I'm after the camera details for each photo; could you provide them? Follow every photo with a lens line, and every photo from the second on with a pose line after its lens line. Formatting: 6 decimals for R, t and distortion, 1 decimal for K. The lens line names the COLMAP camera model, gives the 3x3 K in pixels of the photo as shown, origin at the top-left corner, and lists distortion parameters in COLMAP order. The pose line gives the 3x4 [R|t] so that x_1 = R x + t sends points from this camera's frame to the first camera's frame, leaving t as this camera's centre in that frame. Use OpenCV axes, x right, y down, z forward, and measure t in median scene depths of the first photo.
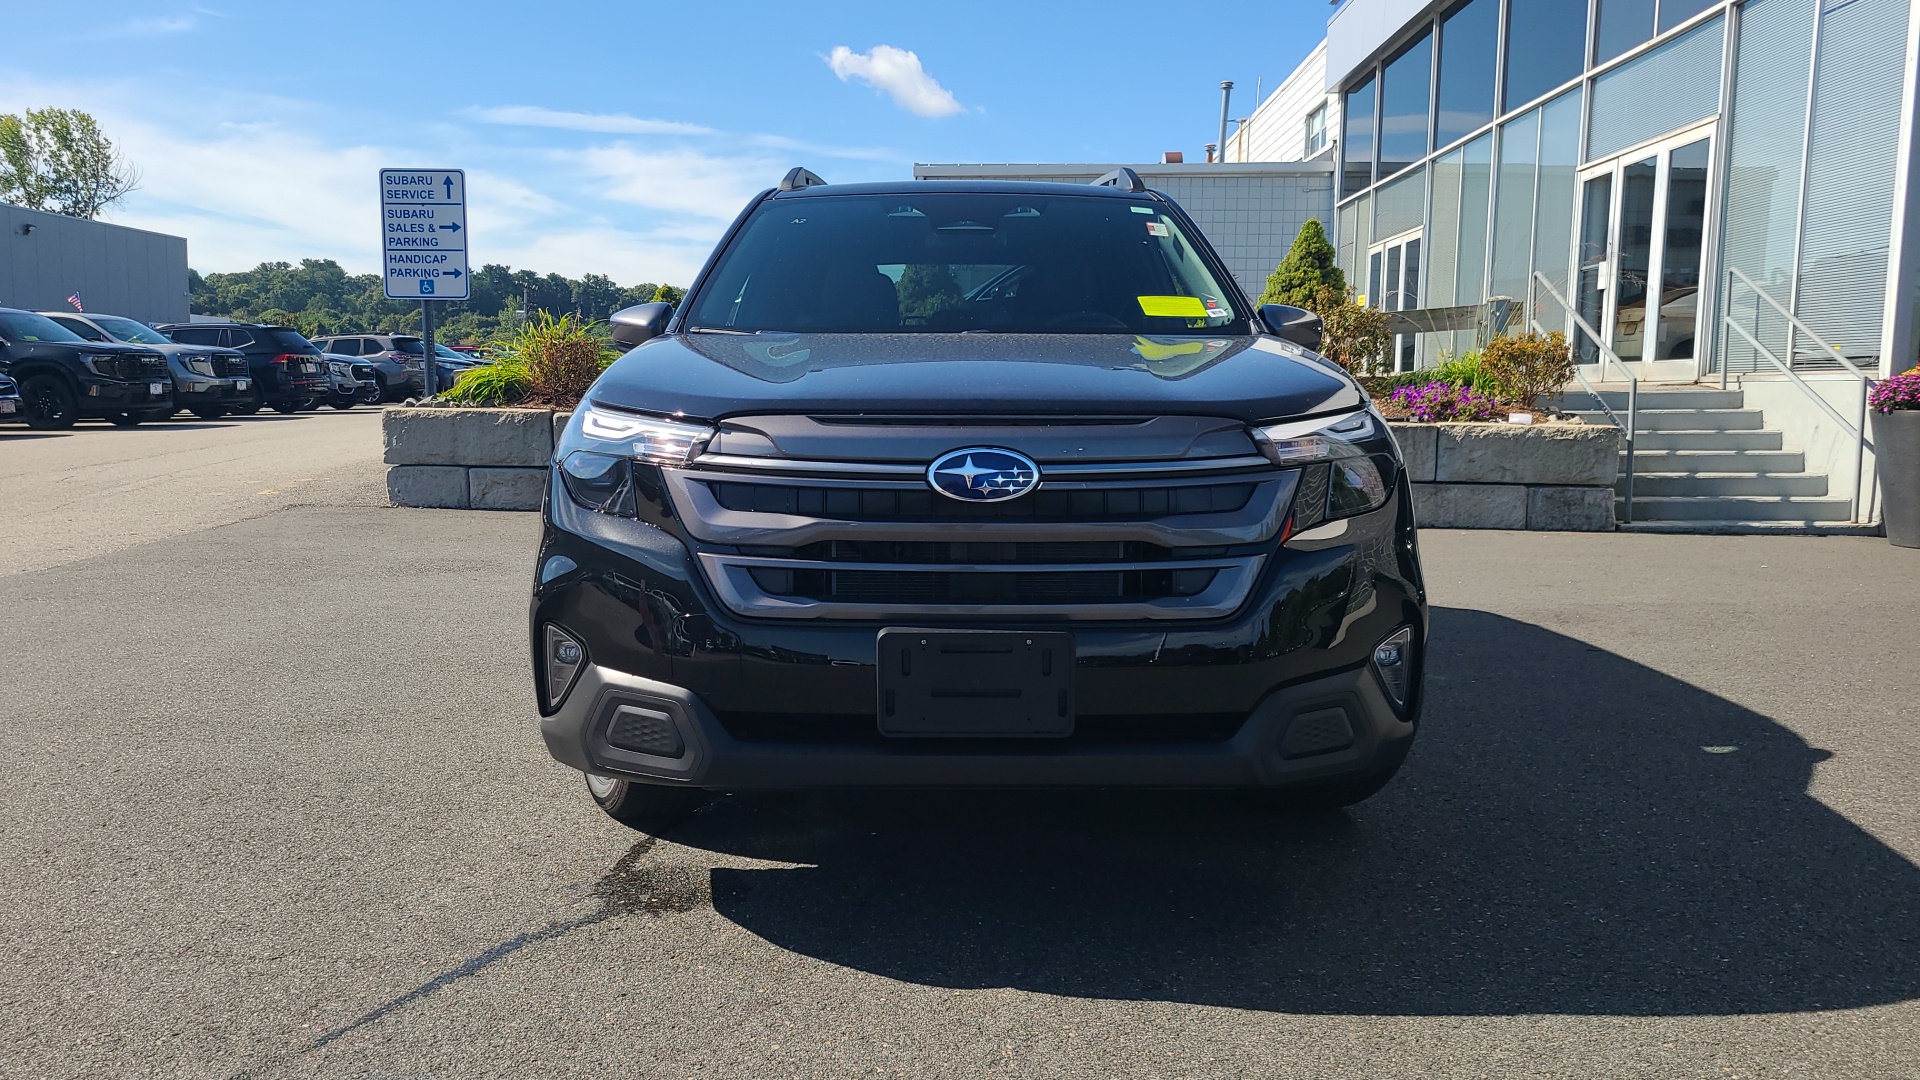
lens RADIAL K [[1446.9, 0, 948.4], [0, 1446.9, 550.0], [0, 0, 1]] dist [0.065111, -0.046362]
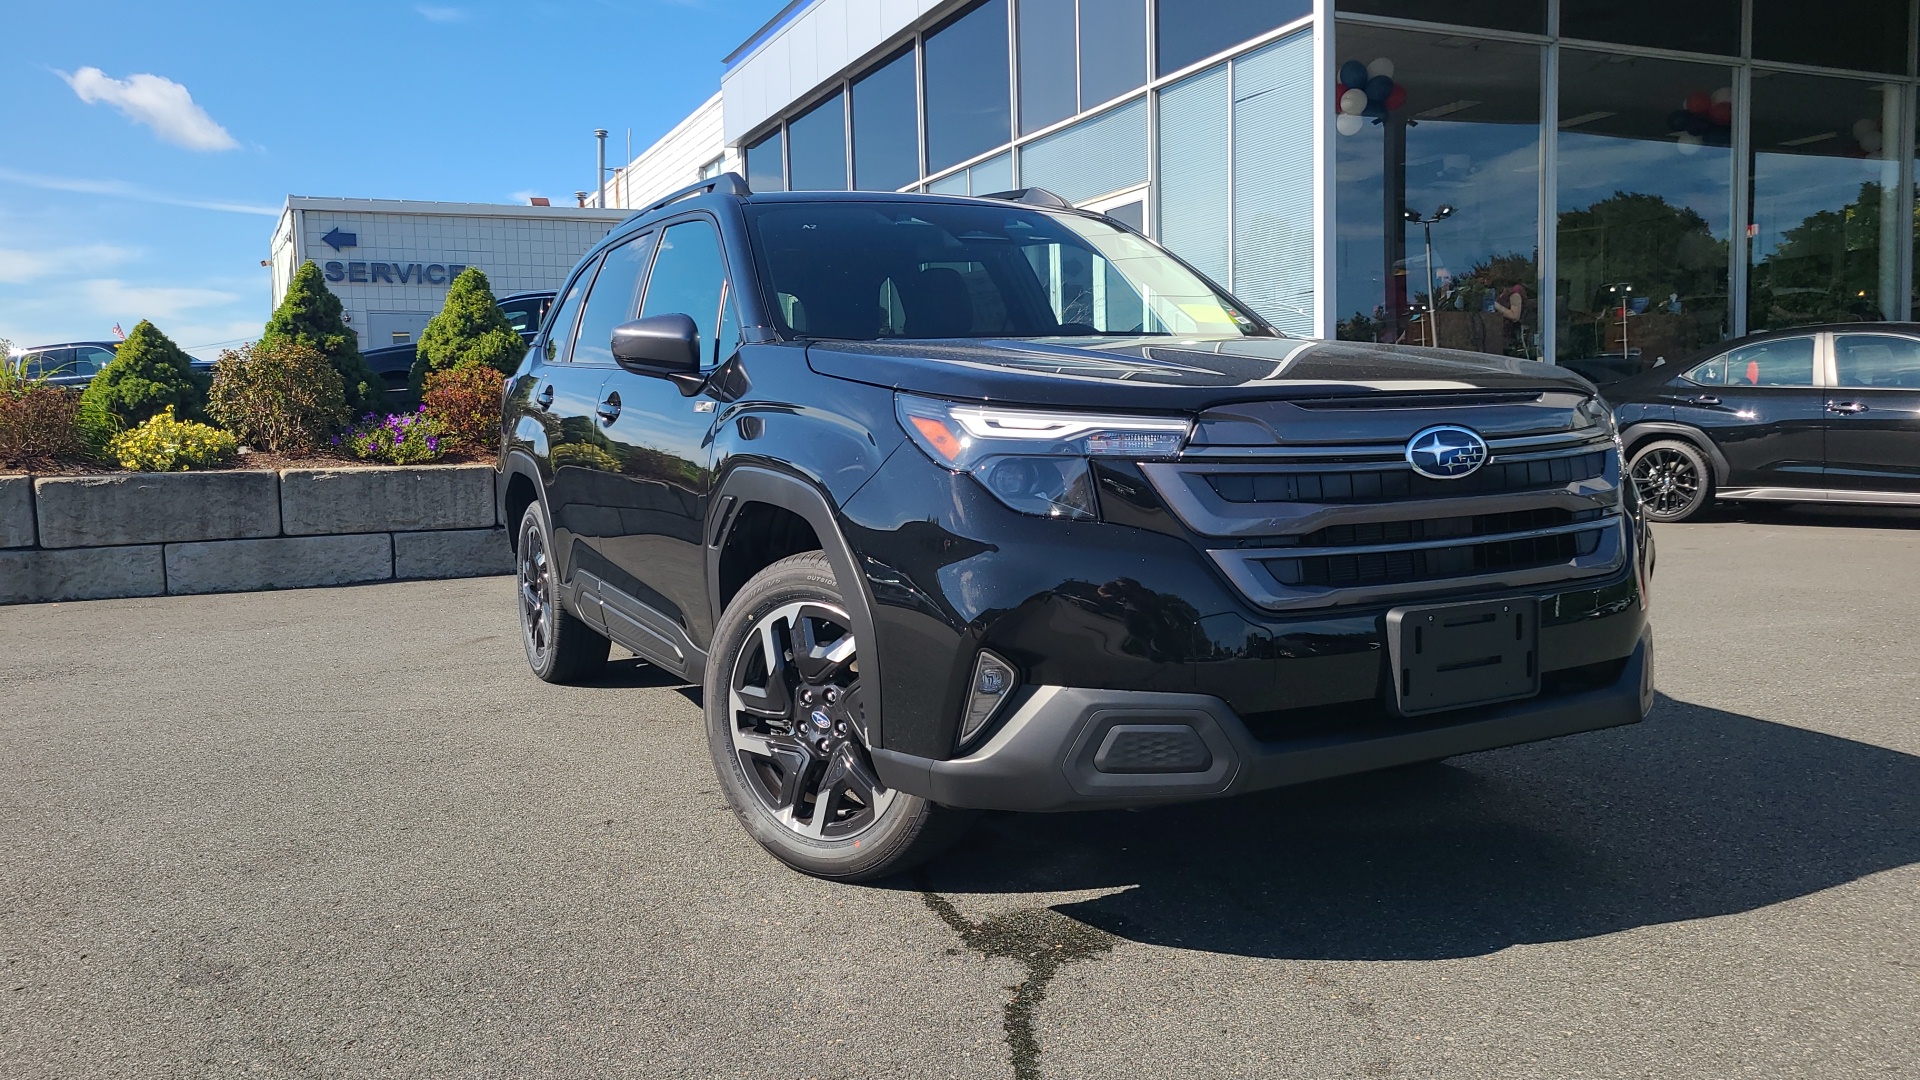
lens RADIAL K [[1446.9, 0, 949.8], [0, 1446.9, 541.5], [0, 0, 1]] dist [0.065111, -0.046362]
pose [[0.885367, -0.070808, 0.459468, -0.741146], [0.089891, 0.995756, -0.019760, 0.000287], [-0.456119, 0.058797, 0.887974, 0.233488]]
